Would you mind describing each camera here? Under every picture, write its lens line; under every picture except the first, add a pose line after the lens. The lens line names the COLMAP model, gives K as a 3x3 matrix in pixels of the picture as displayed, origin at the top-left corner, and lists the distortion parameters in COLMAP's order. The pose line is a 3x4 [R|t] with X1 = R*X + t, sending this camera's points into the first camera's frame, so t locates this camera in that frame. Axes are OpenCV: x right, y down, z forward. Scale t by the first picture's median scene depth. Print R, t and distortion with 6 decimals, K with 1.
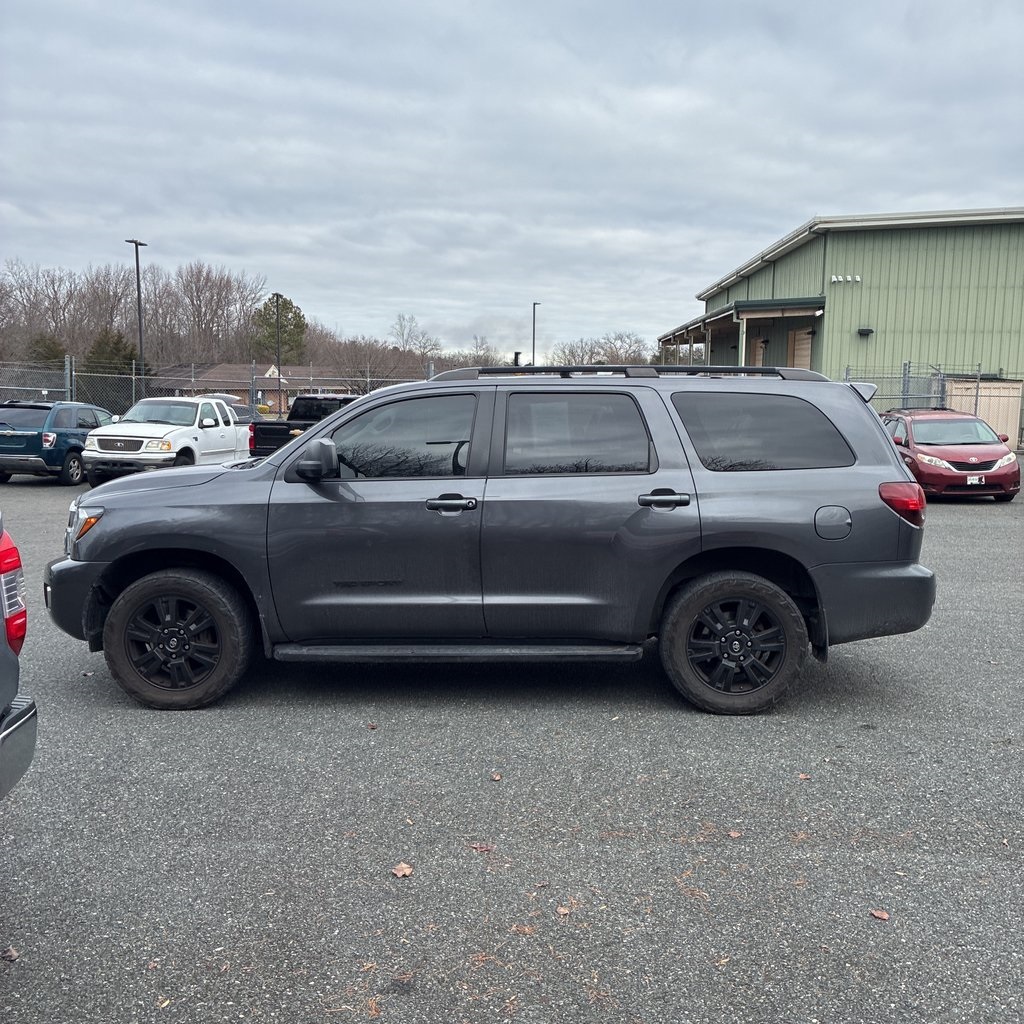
lens RADIAL K [[1025.8, 0, 514.1], [0, 1025.8, 518.3], [0, 0, 1]] dist [0.032515, 0.000000]
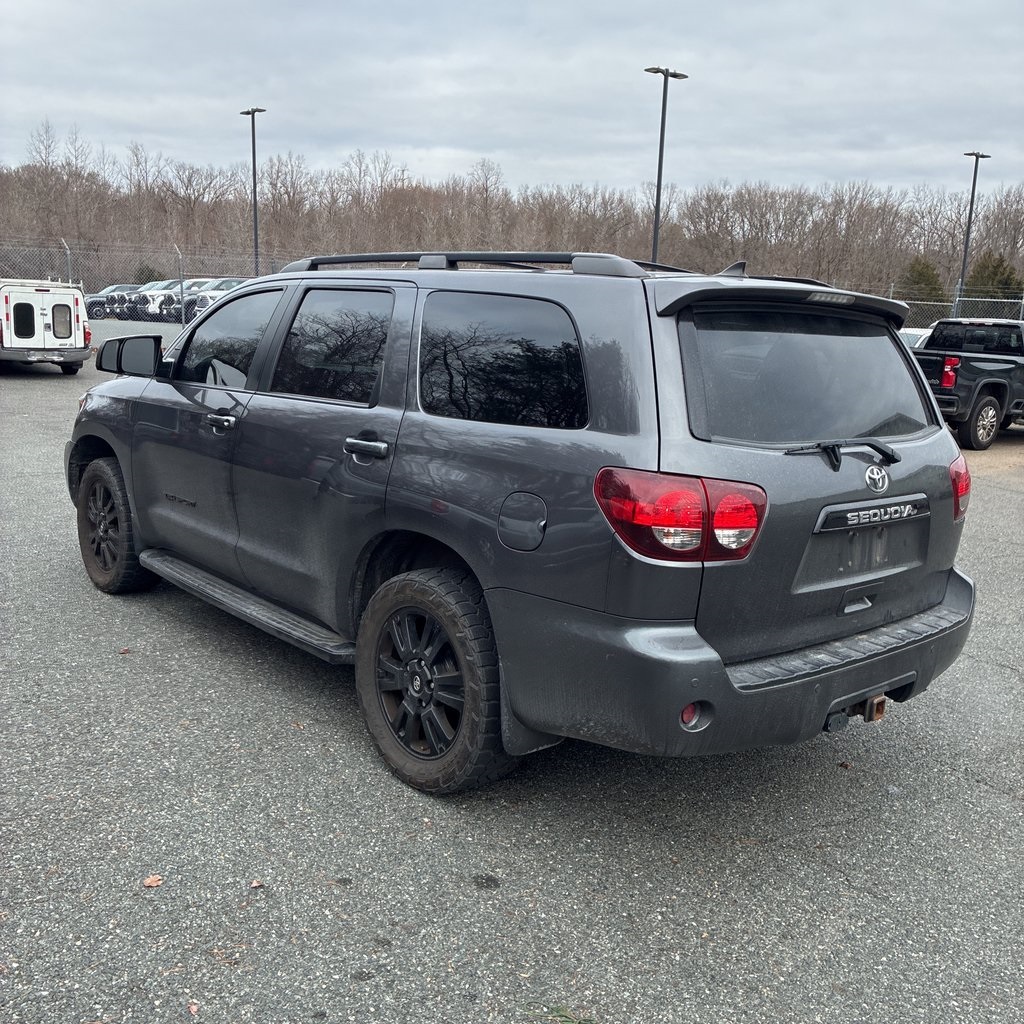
lens RADIAL K [[1025.8, 0, 513.5], [0, 1025.8, 507.3], [0, 0, 1]] dist [0.032515, 0.000000]
pose [[0.675036, 0.163836, -0.719364, 0.703102], [-0.121852, 0.986399, 0.110310, -0.064054], [0.727653, 0.013192, 0.685819, 0.595595]]
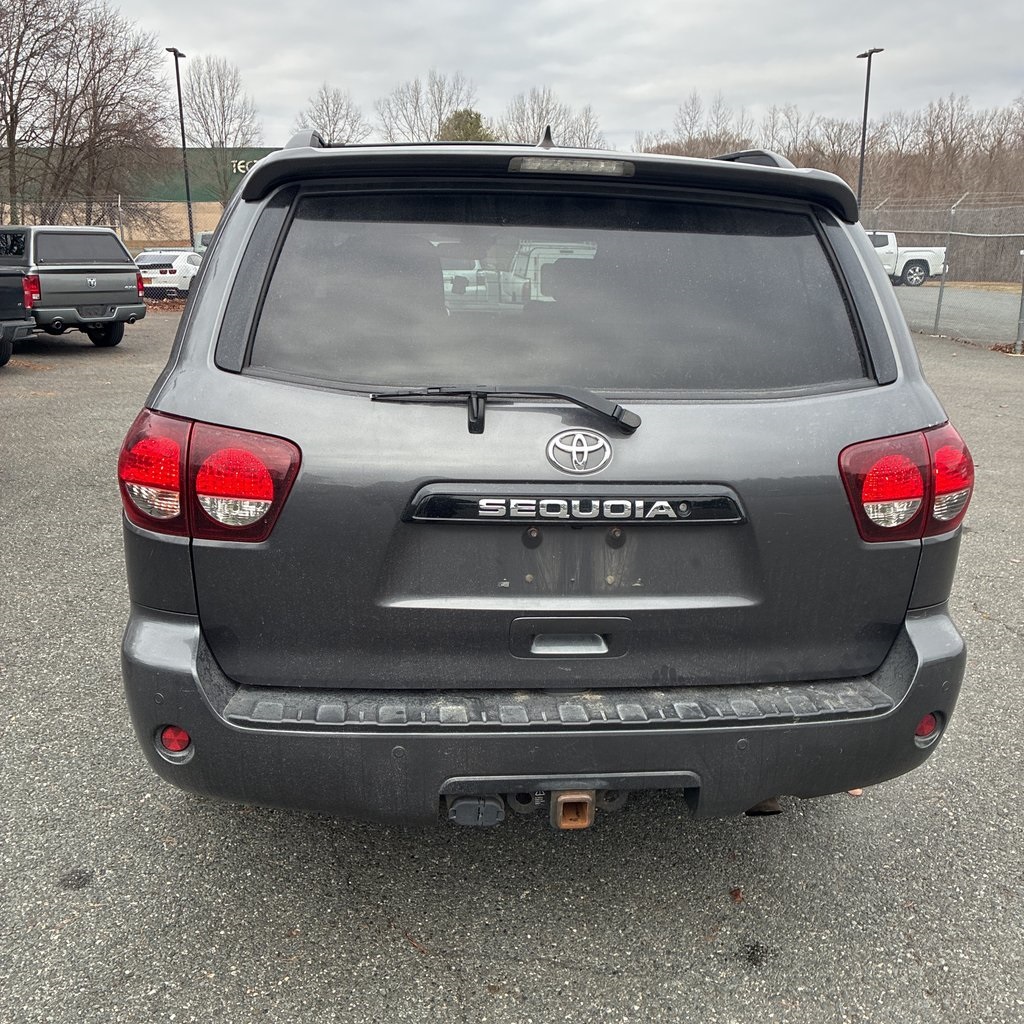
lens RADIAL K [[1025.8, 0, 507.1], [0, 1025.8, 505.7], [0, 0, 1]] dist [0.032515, 0.000000]
pose [[0.133862, 0.236222, -0.962434, 0.773232], [-0.124869, 0.967455, 0.220087, -0.099571], [0.983102, 0.090717, 0.159003, 1.066995]]
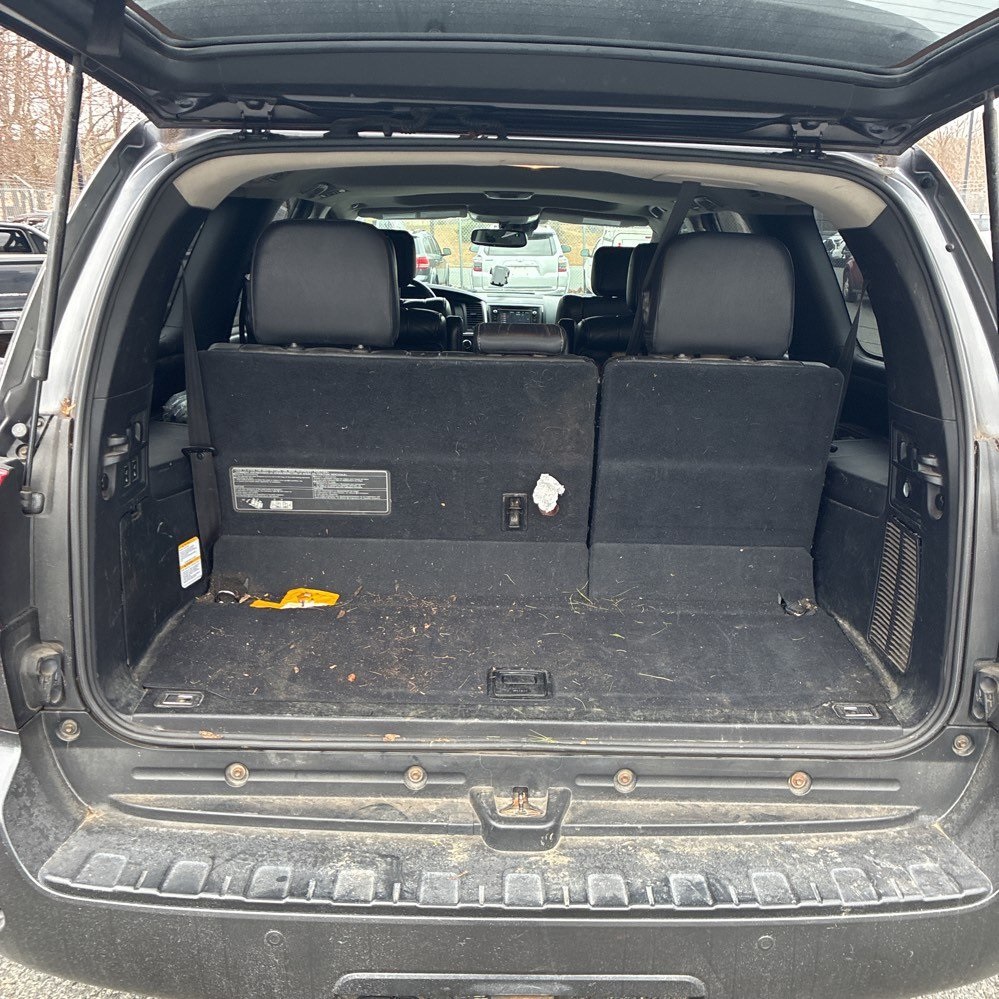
lens RADIAL K [[1000.8, 0, 504.0], [0, 1000.8, 502.3], [0, 0, 1]] dist [0.032515, 0.000000]
pose [[0.039698, 0.255042, -0.966115, 0.658152], [-0.127431, 0.960274, 0.248264, -0.108295], [0.991053, 0.113257, 0.070622, 1.123506]]
